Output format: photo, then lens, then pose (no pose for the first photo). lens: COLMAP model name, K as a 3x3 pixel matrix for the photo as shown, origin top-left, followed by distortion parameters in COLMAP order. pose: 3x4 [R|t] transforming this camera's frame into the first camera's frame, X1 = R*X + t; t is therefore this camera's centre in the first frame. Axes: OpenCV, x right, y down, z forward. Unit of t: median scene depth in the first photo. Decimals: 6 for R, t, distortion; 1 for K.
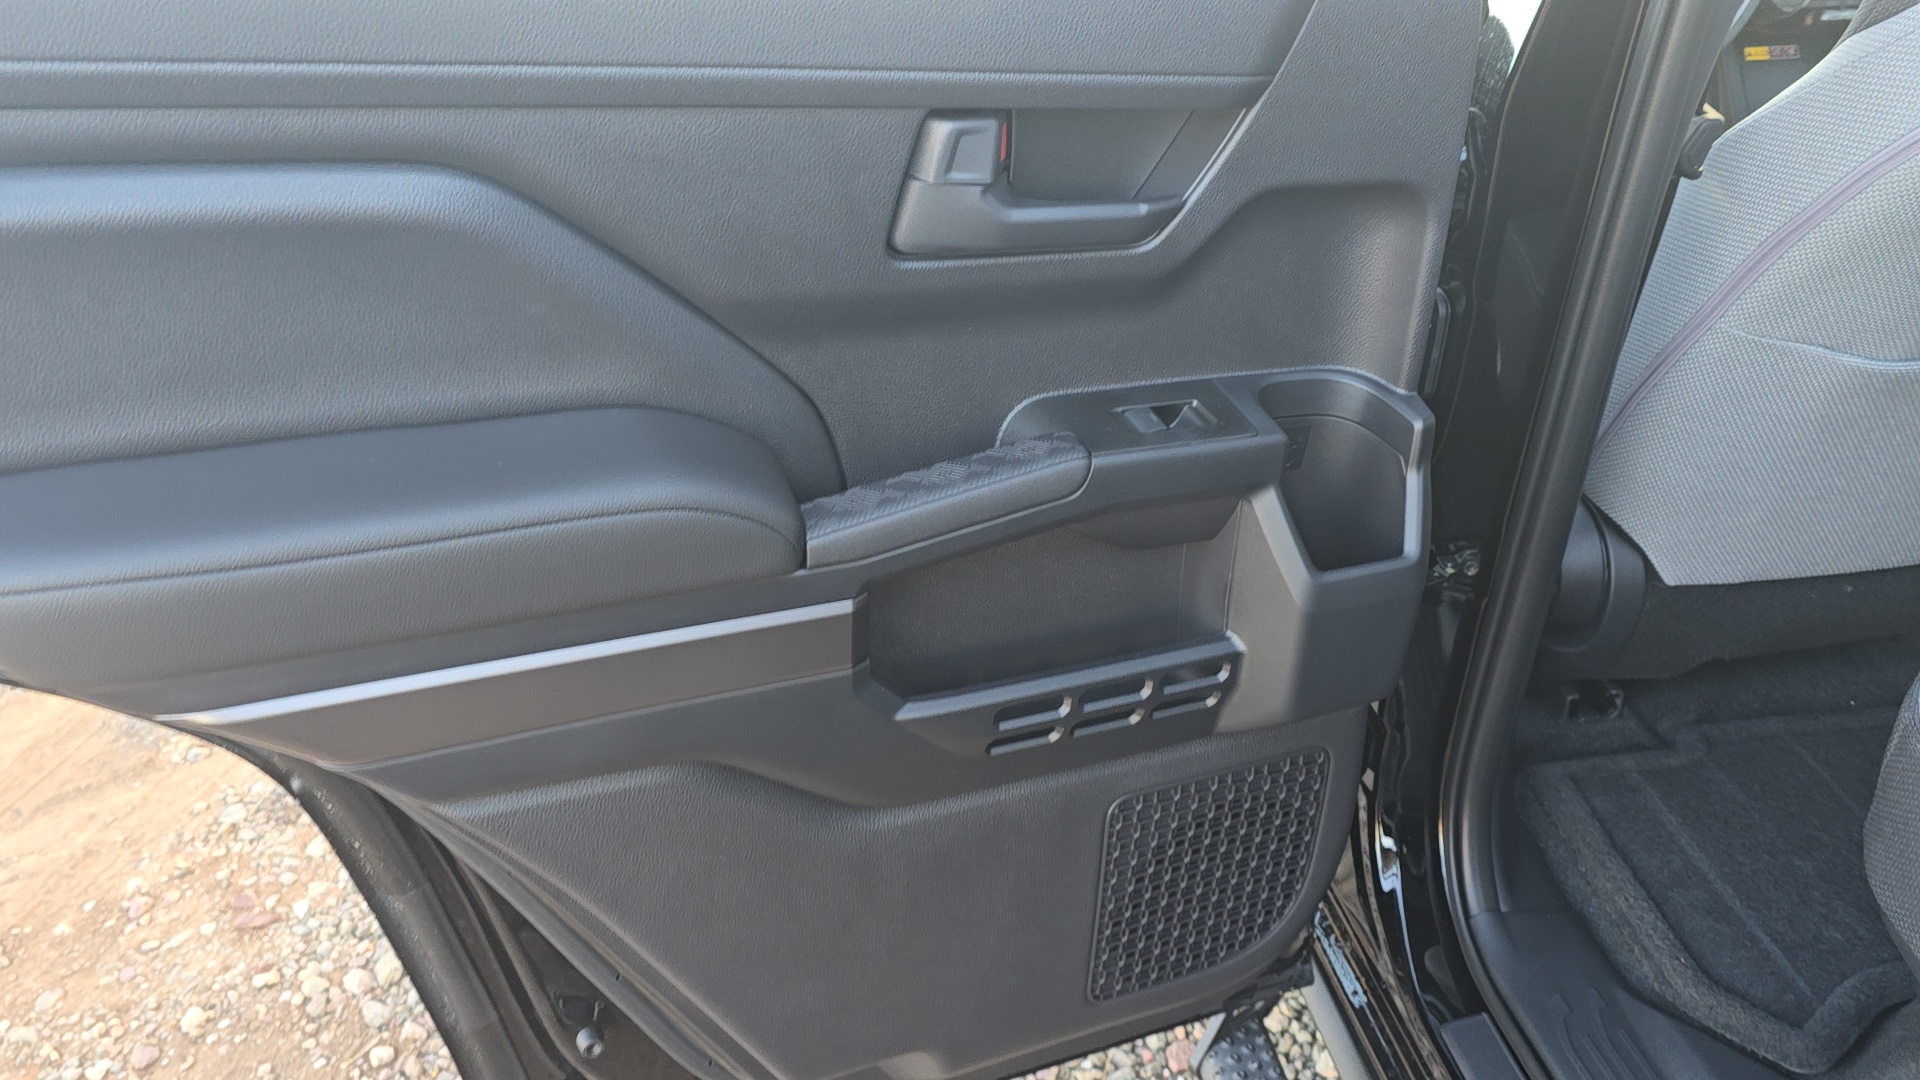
lens RADIAL K [[1593.2, 0, 990.1], [0, 1593.2, 532.0], [0, 0, 1]] dist [-0.012242, 0.004942]
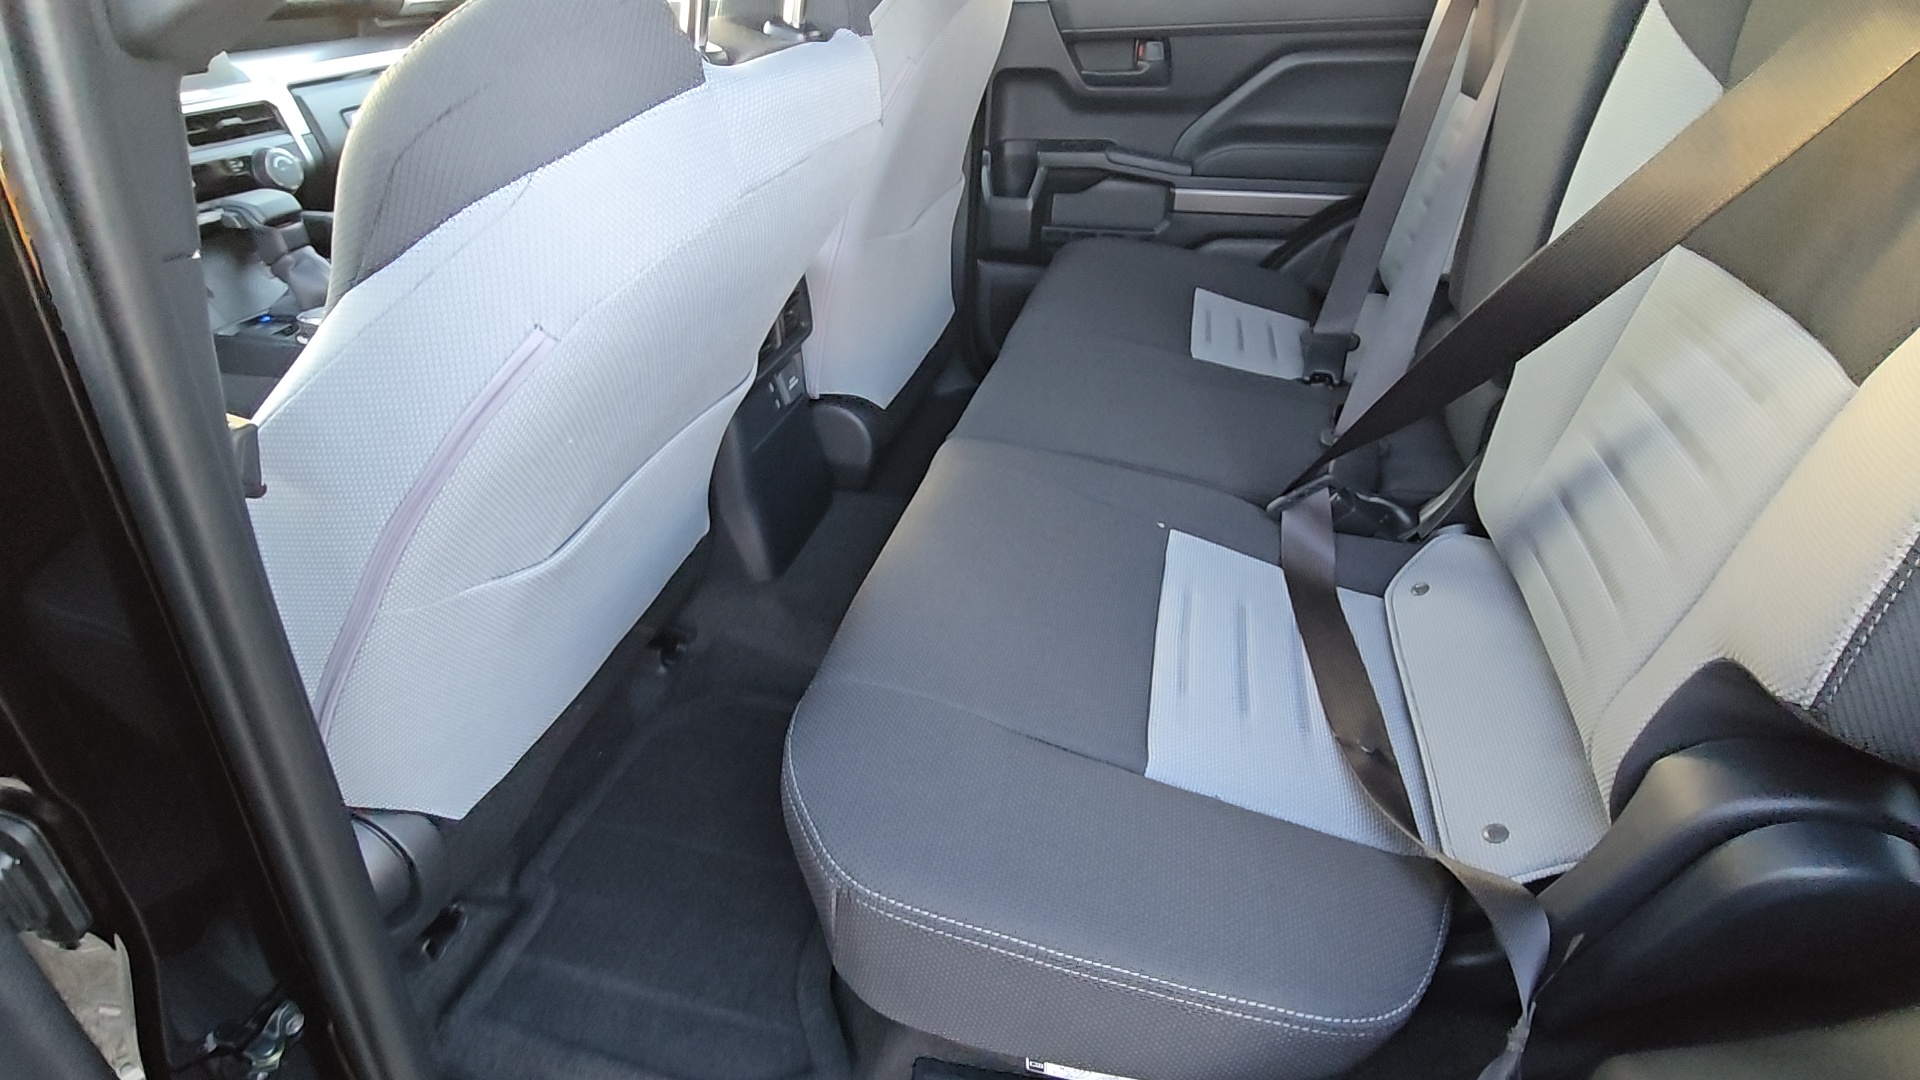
lens RADIAL K [[969.3, 0, 965.9], [0, 969.3, 540.3], [0, 0, 1]] dist [-0.003805, 0.002502]
pose [[0.389389, -0.457324, 0.799520, 0.140198], [0.464214, 0.847165, 0.258491, -0.134985], [-0.795539, 0.270494, 0.542172, 0.363596]]
